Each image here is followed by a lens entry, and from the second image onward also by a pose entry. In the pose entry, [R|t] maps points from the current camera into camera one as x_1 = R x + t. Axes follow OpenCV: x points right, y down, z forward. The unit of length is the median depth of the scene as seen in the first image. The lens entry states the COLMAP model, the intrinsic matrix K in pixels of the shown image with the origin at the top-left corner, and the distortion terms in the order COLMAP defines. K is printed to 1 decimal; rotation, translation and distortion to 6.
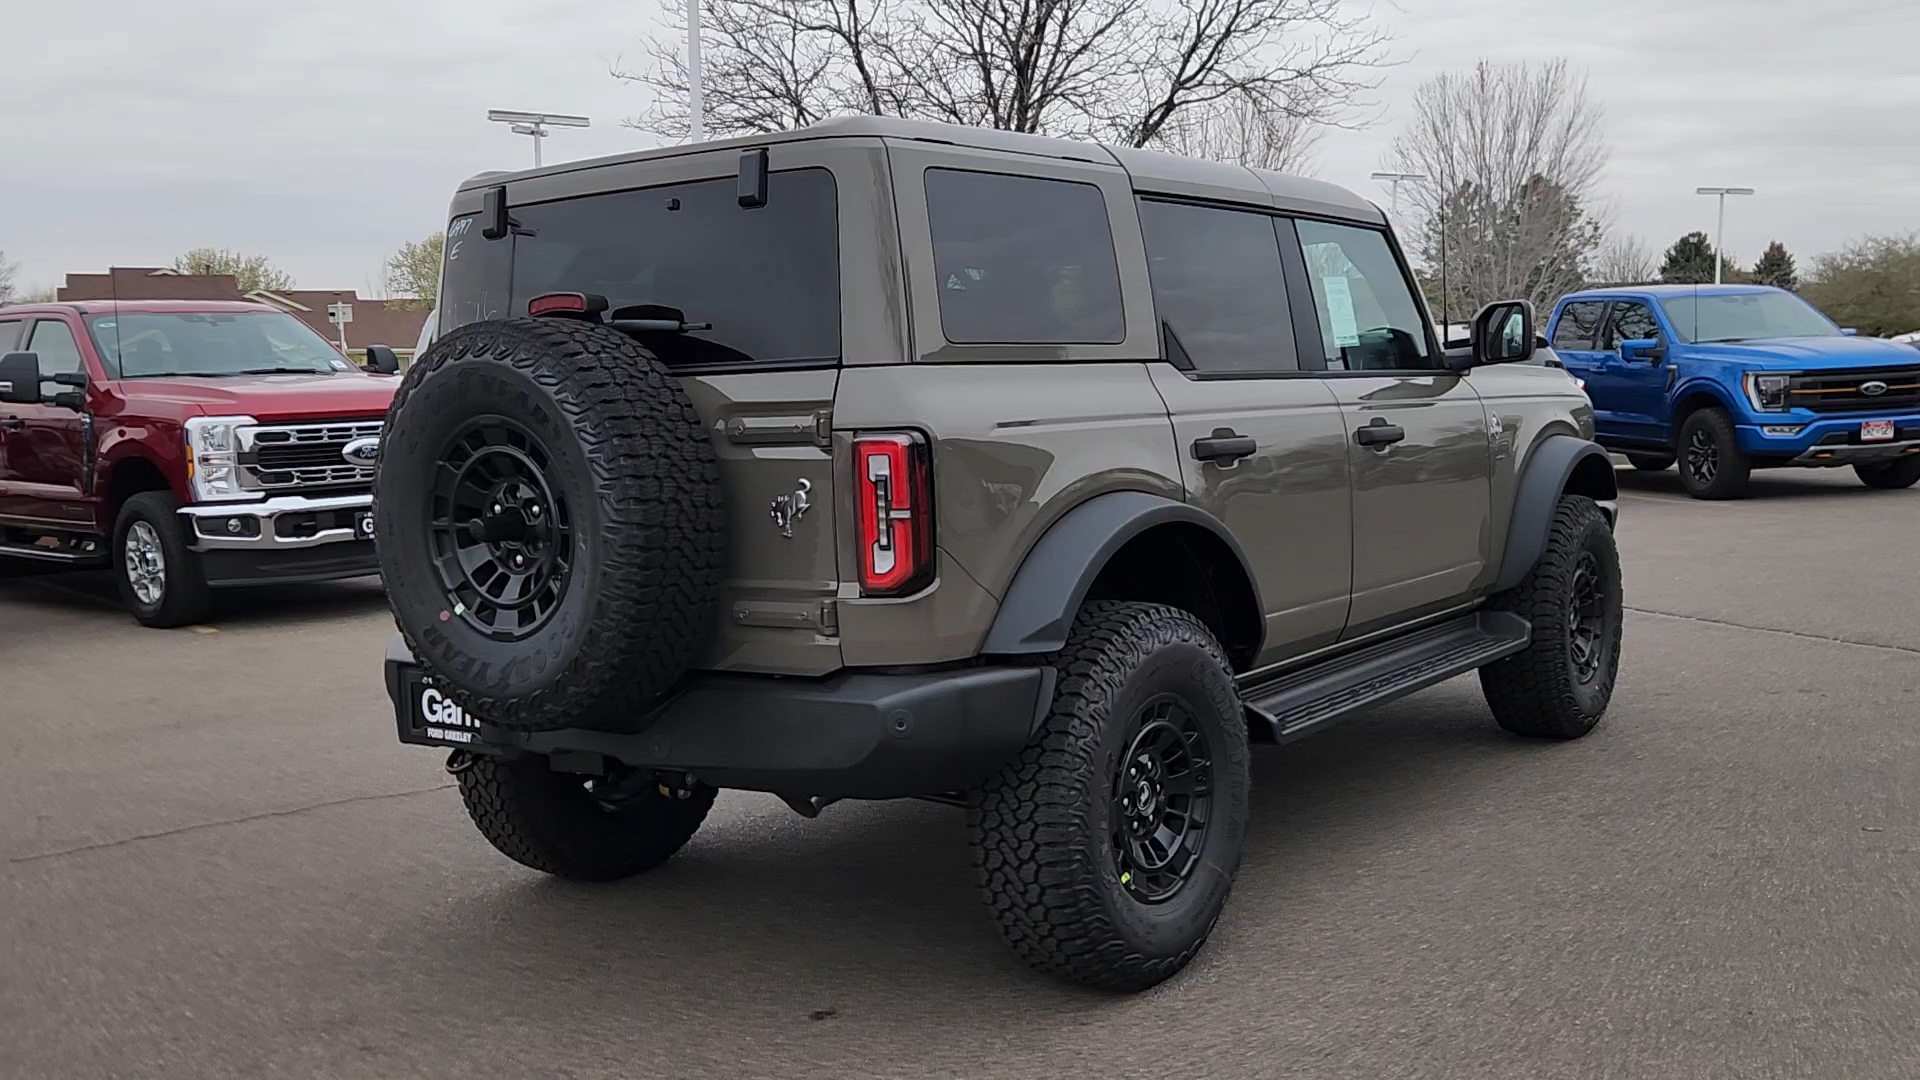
lens RADIAL K [[1819.3, 0, 945.8], [0, 1819.3, 549.1], [0, 0, 1]] dist [0.042522, -0.033849]
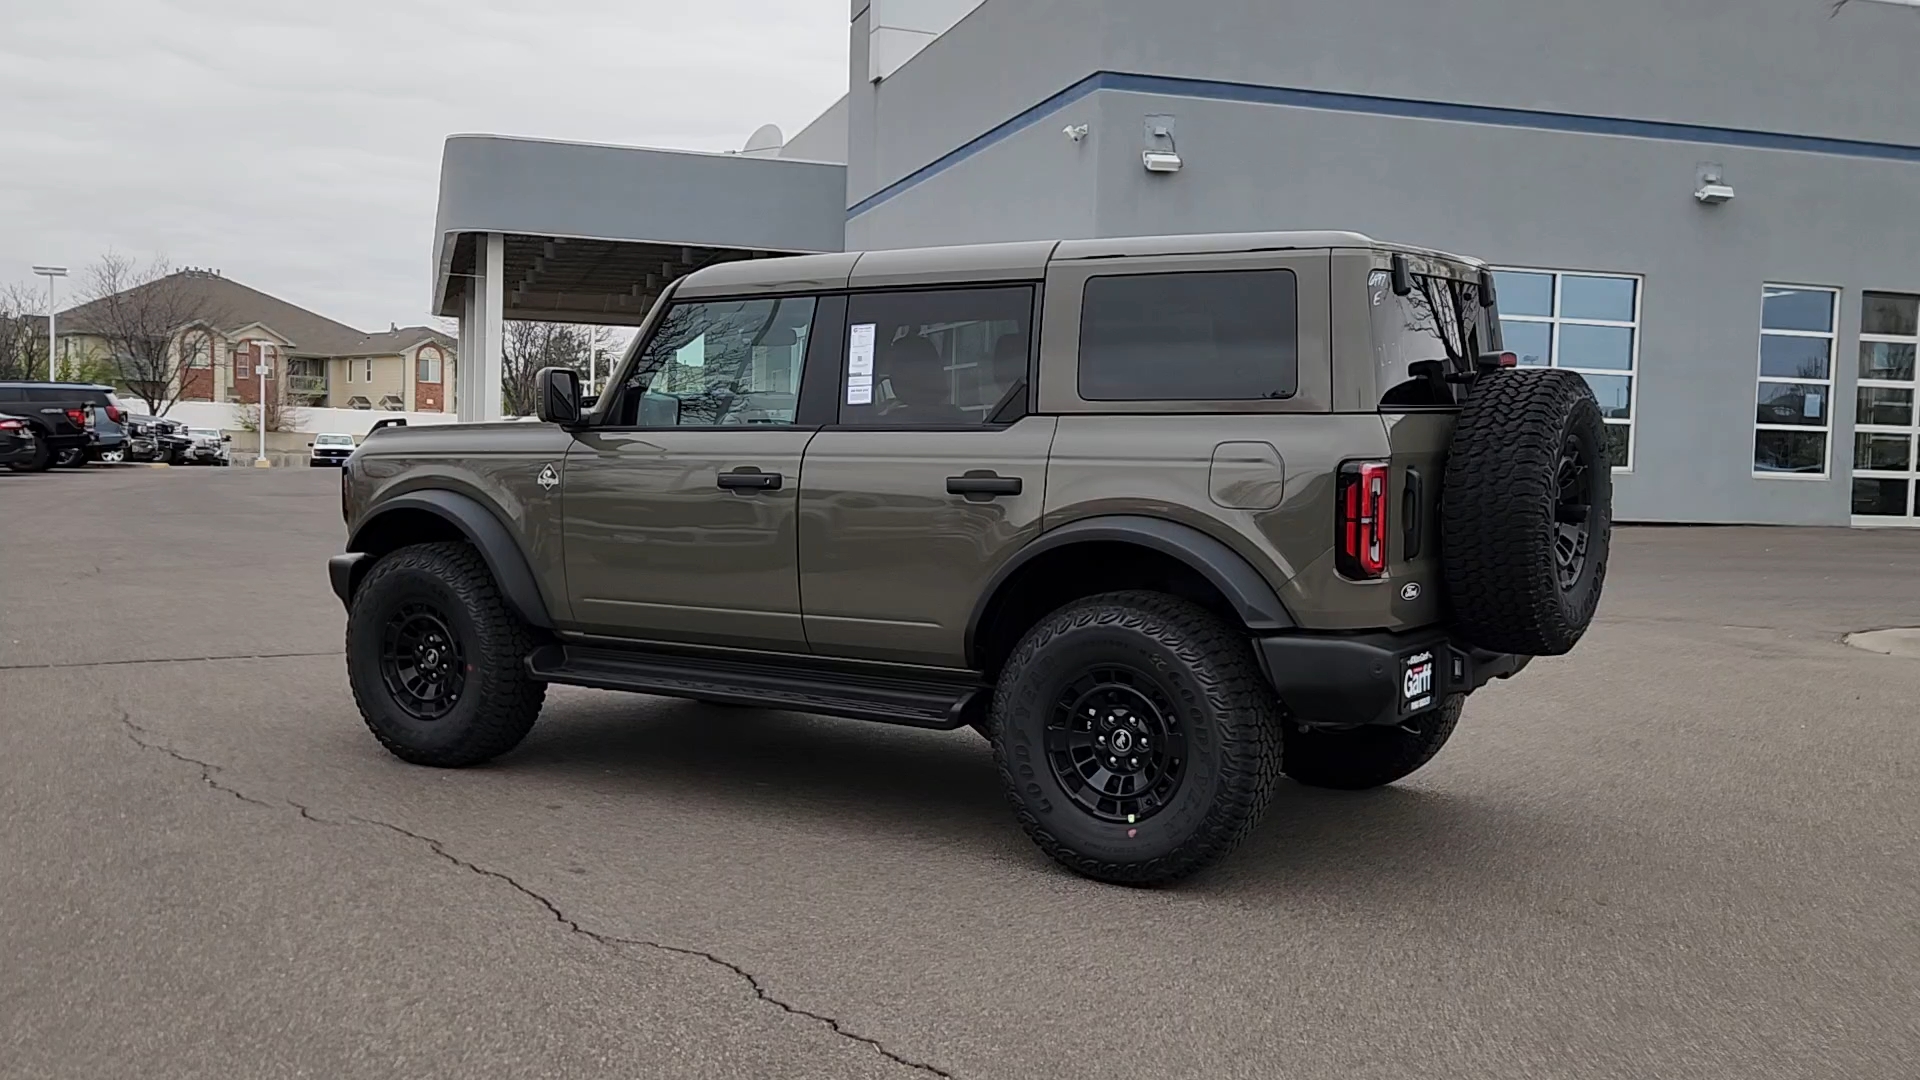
lens RADIAL K [[1819.3, 0, 945.8], [0, 1819.3, 549.1], [0, 0, 1]] dist [0.042522, -0.033849]
pose [[-0.061515, -0.041223, 0.997254, -1.545072], [0.088891, 0.994950, 0.046611, -0.088174], [-0.994140, 0.091514, -0.057540, 1.464559]]
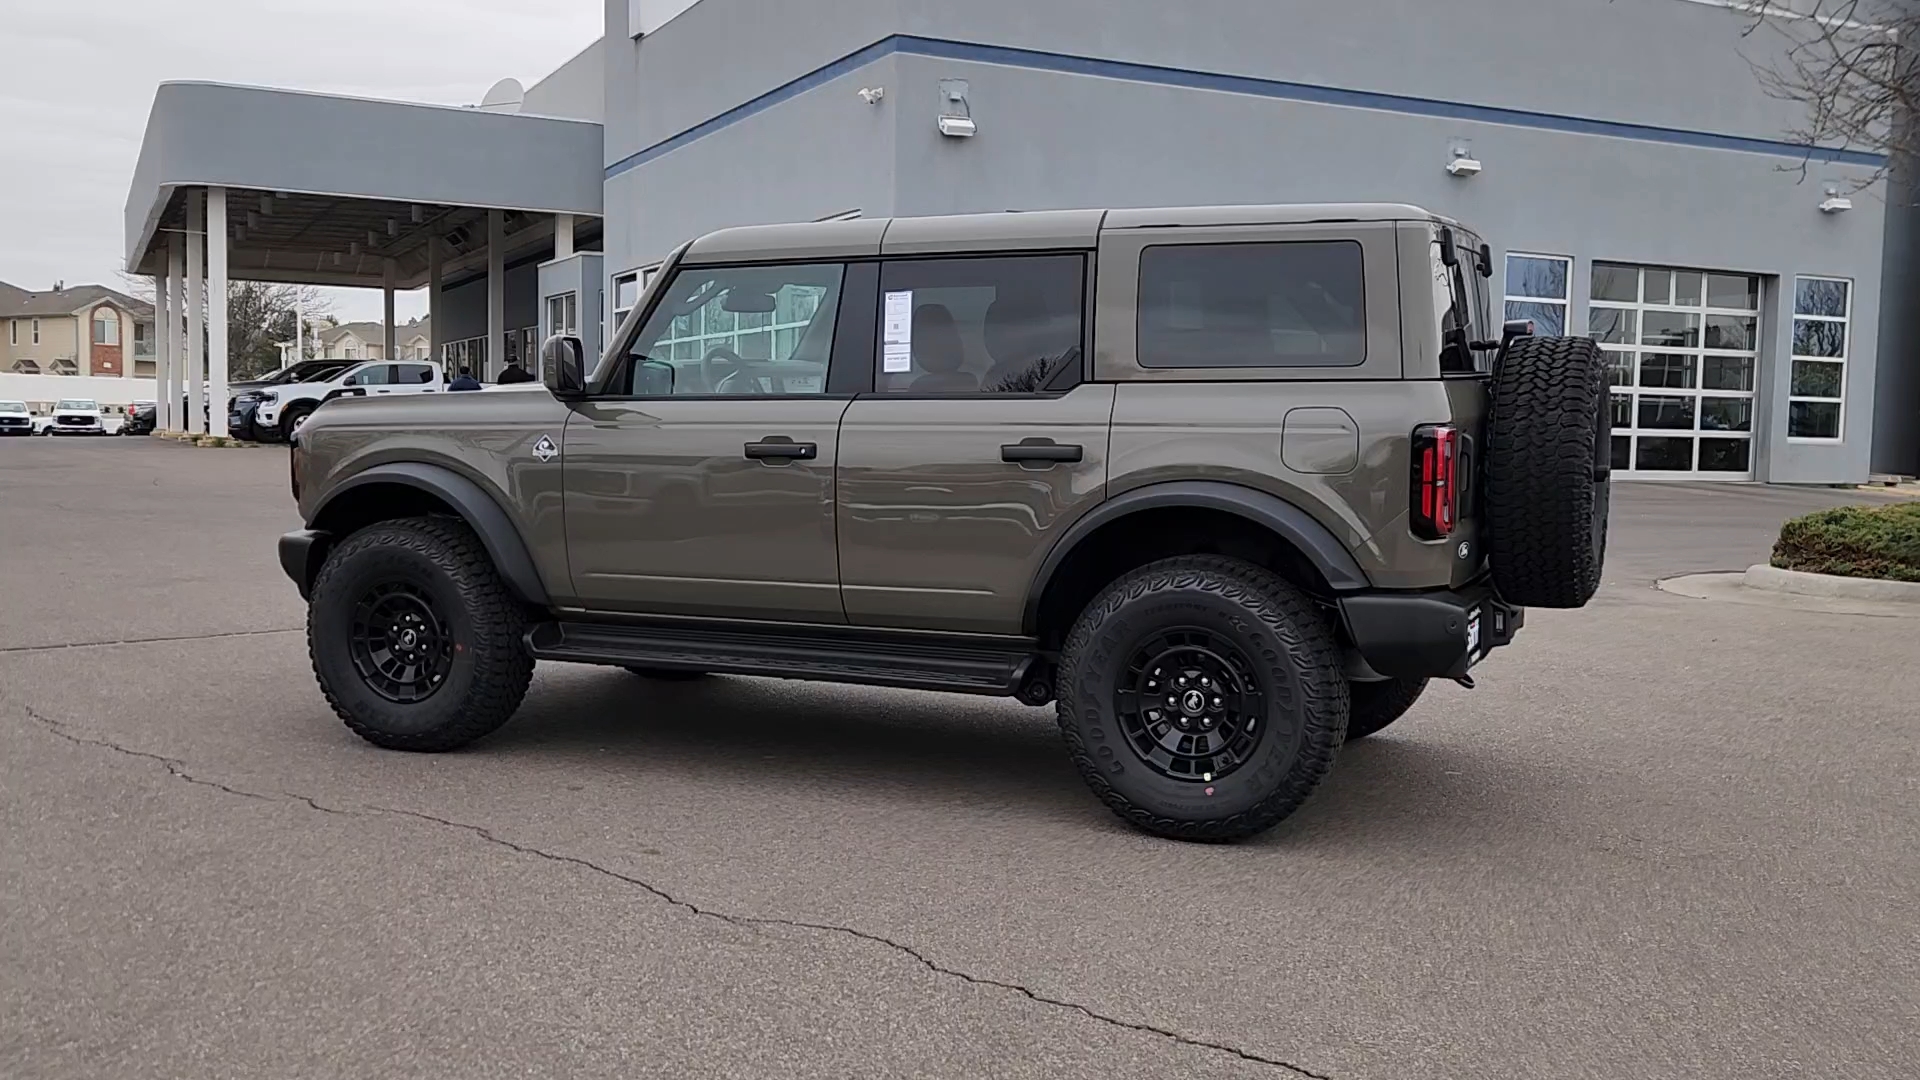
lens RADIAL K [[1819.3, 0, 945.8], [0, 1819.3, 549.1], [0, 0, 1]] dist [0.042522, -0.033849]
pose [[-0.220840, -0.058859, 0.973532, -1.509870], [0.095624, 0.992061, 0.081671, -0.116822], [-0.970611, 0.111130, -0.213458, 1.726250]]
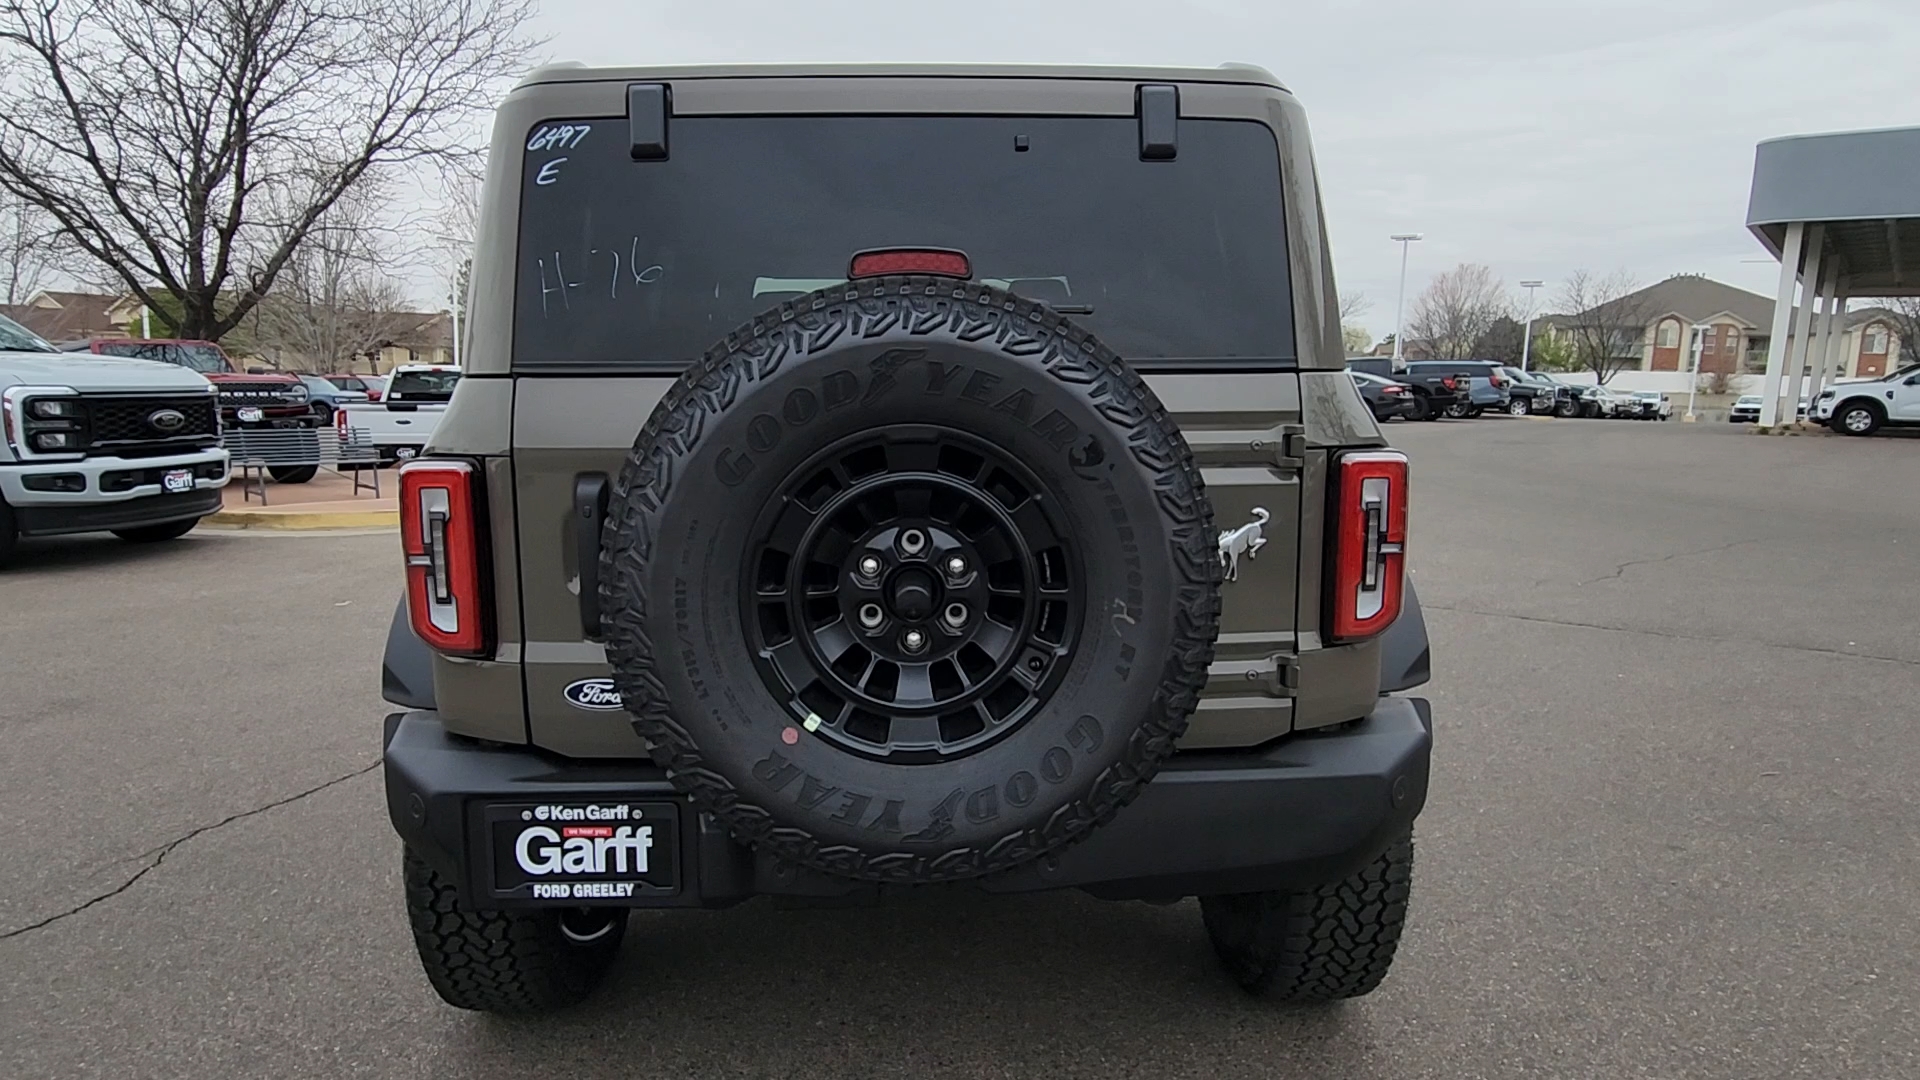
lens RADIAL K [[1195.0, 0, 955.5], [0, 1195.0, 543.0], [0, 0, 1]] dist [0.011567, -0.000447]
pose [[0.781545, -0.052146, 0.621666, -0.464529], [0.031032, 0.998516, 0.044743, -0.046188], [-0.623077, -0.015677, 0.782004, 0.604970]]
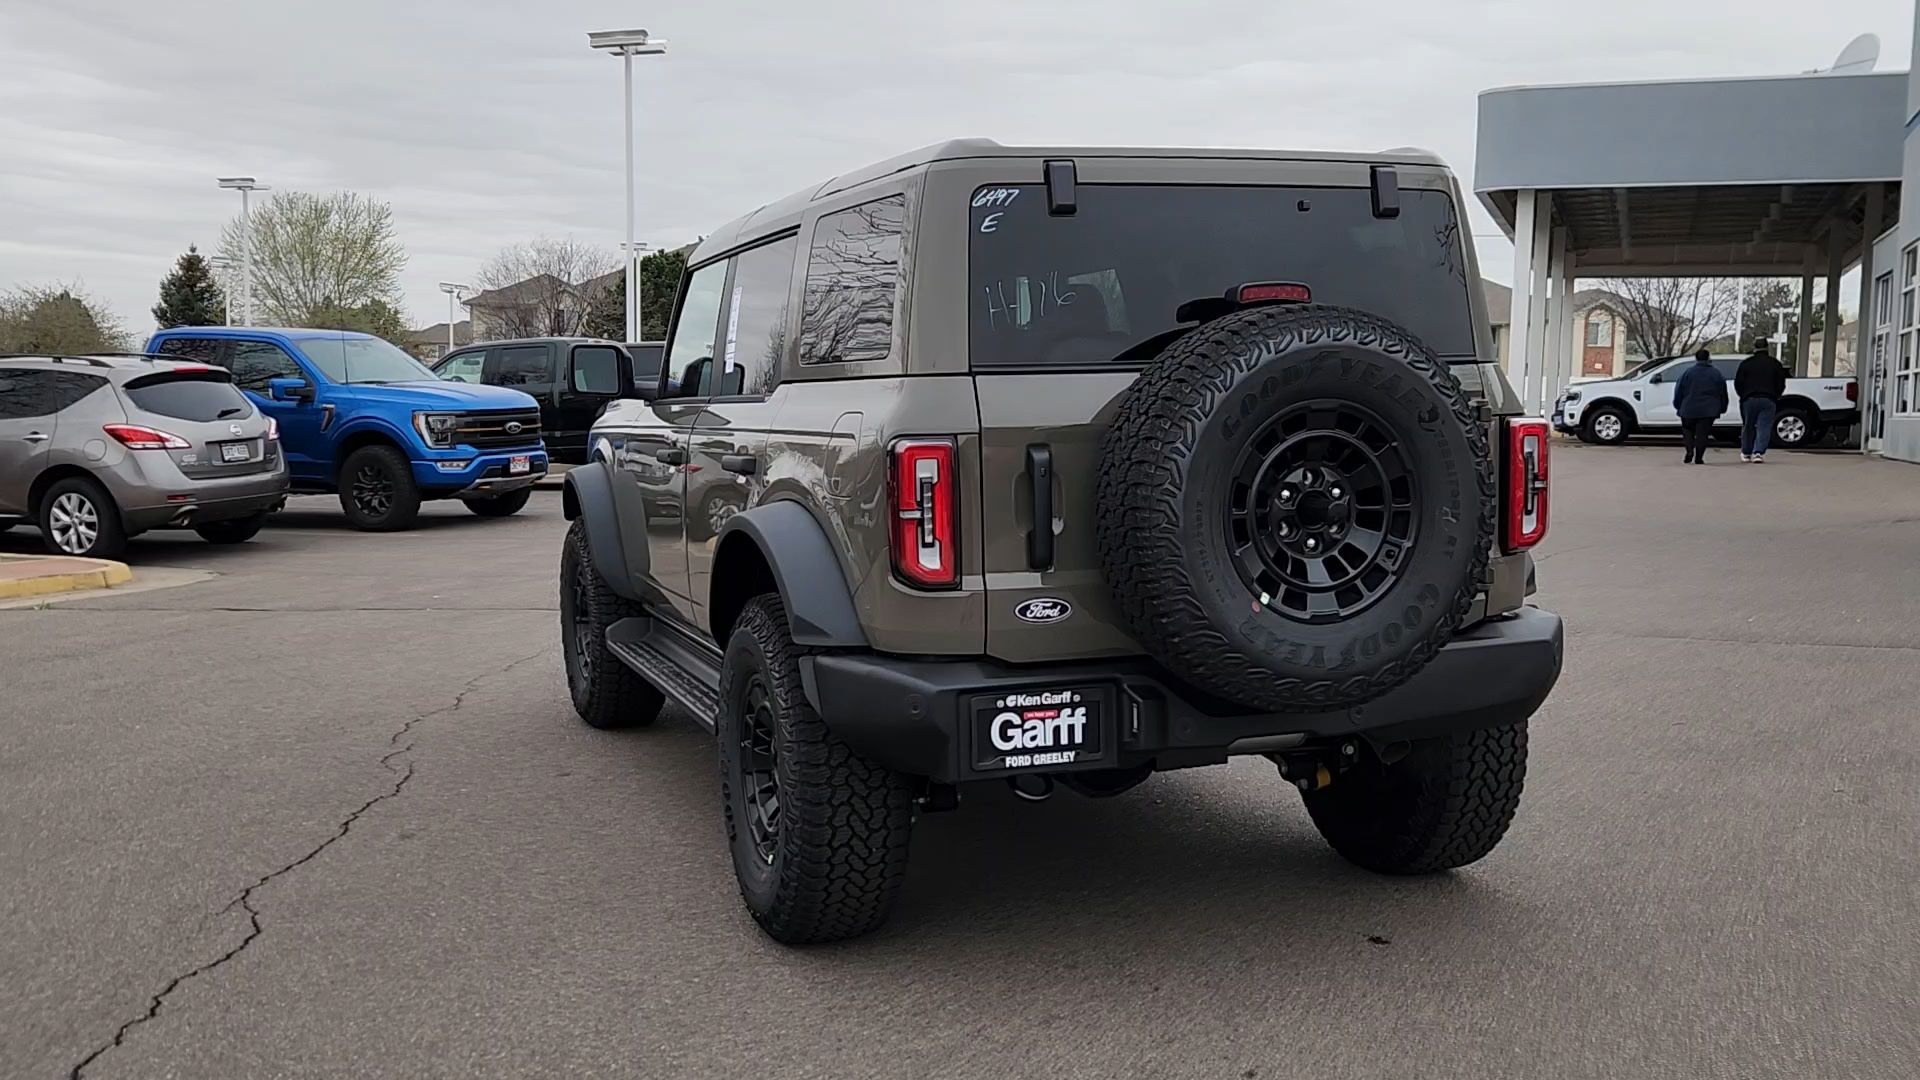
lens RADIAL K [[1819.3, 0, 945.8], [0, 1819.3, 549.1], [0, 0, 1]] dist [0.042522, -0.033849]
pose [[0.555570, -0.049255, 0.830010, -1.111251], [0.073372, 0.997254, 0.010068, -0.015082], [-0.828226, 0.055306, 0.557658, 0.567649]]
